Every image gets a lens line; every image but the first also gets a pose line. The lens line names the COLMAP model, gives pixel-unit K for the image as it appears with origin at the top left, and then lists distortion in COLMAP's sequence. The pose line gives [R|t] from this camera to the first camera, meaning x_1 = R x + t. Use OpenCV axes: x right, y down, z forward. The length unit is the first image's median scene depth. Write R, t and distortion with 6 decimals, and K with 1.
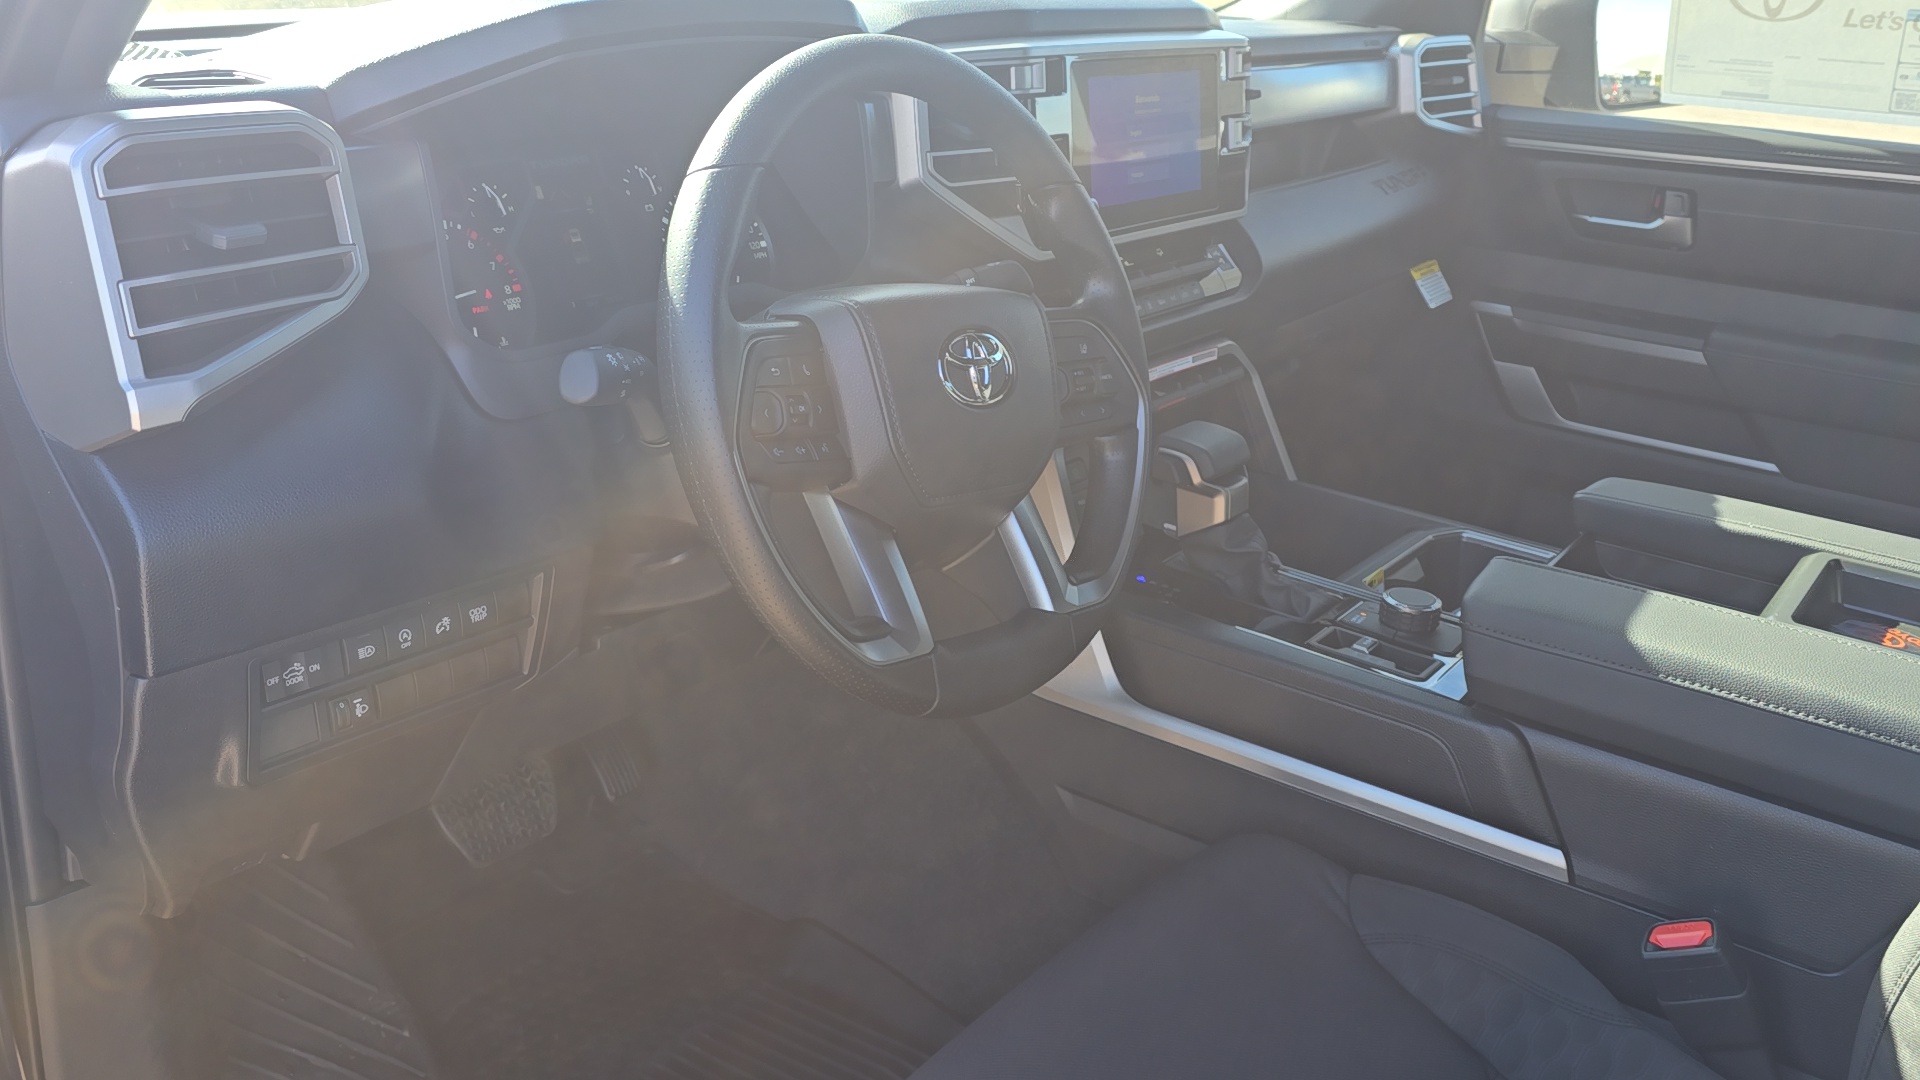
lens RADIAL K [[1590.6, 0, 960.0], [0, 1590.6, 540.0], [0, 0, 1]] dist [-0.009978, 0.002294]
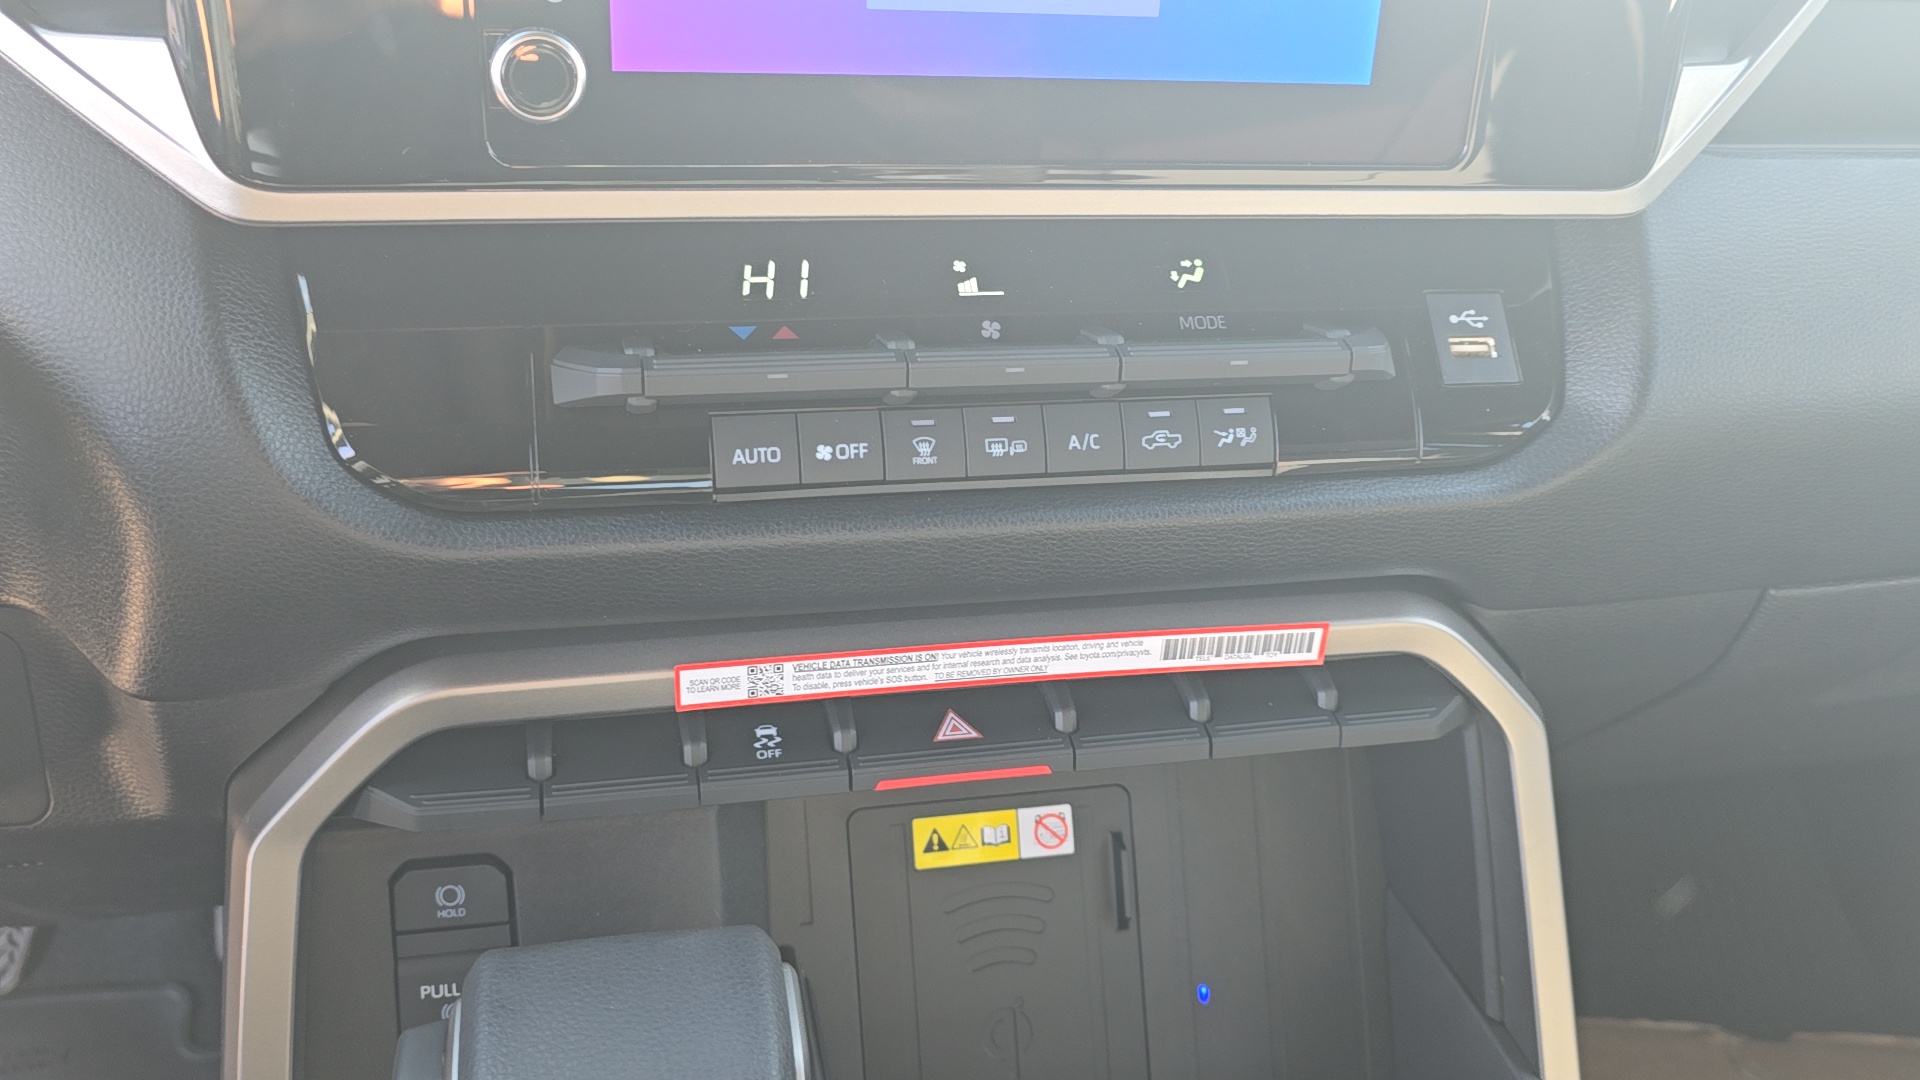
lens RADIAL K [[1605.9, 0, 952.6], [0, 1605.9, 542.6], [0, 0, 1]] dist [-0.001330, 0.000549]
pose [[0.757744, 0.338541, -0.557866, 0.361849], [-0.262187, 0.940807, 0.214802, -0.244033], [0.597563, -0.016500, 0.801652, 0.959130]]
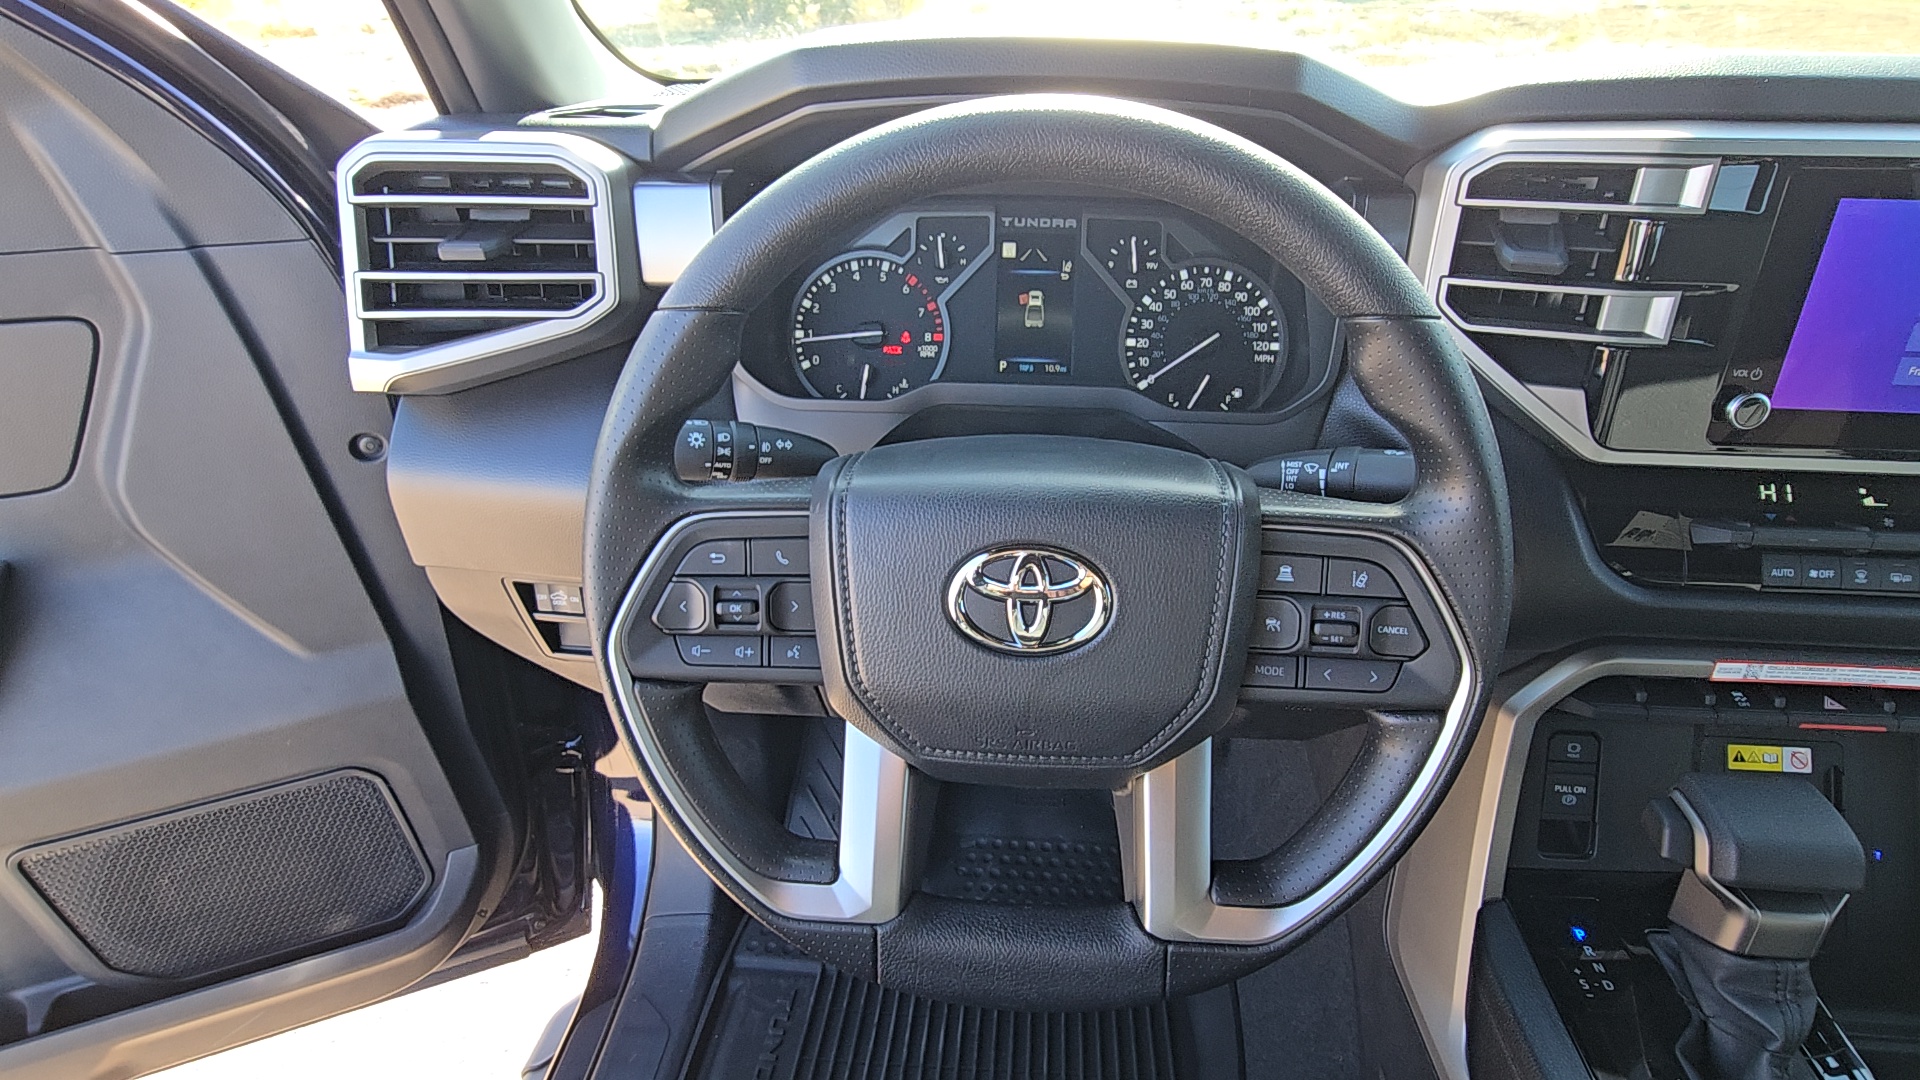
lens RADIAL K [[971.4, 0, 974.4], [0, 971.4, 543.4], [0, 0, 1]] dist [-0.009124, 0.010694]
pose [[0.551599, 0.381555, -0.741724, 0.256448], [-0.285344, 0.921907, 0.262041, -0.200019], [0.783784, 0.067105, 0.617397, 0.602723]]
